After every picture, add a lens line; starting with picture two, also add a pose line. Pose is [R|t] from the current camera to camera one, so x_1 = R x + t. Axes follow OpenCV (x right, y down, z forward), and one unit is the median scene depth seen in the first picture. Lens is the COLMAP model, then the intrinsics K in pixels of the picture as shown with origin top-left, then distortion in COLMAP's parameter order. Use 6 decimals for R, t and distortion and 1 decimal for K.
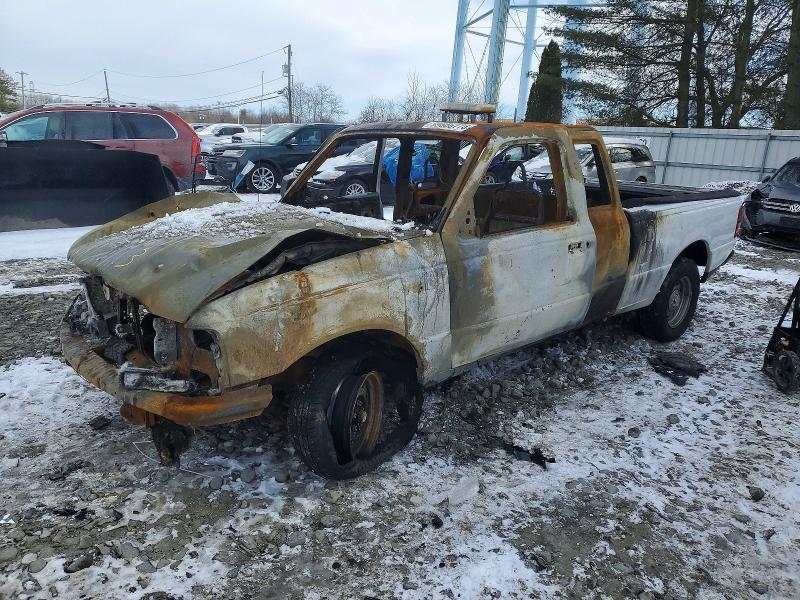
lens RADIAL K [[621.9, 0, 400.0], [0, 621.9, 300.0], [0, 0, 1]] dist [0.004356, 0.022407]
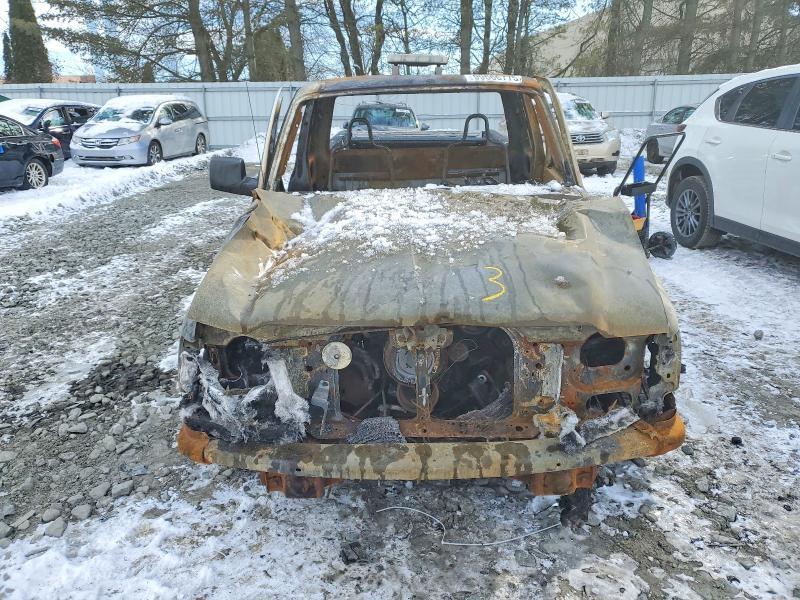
lens RADIAL K [[621.9, 0, 400.0], [0, 621.9, 300.0], [0, 0, 1]] dist [0.004356, 0.022407]
pose [[0.682948, -0.264840, 0.680765, -0.234015], [0.220018, 0.963261, 0.154017, -0.042588], [-0.696544, 0.044595, 0.716127, 0.137406]]
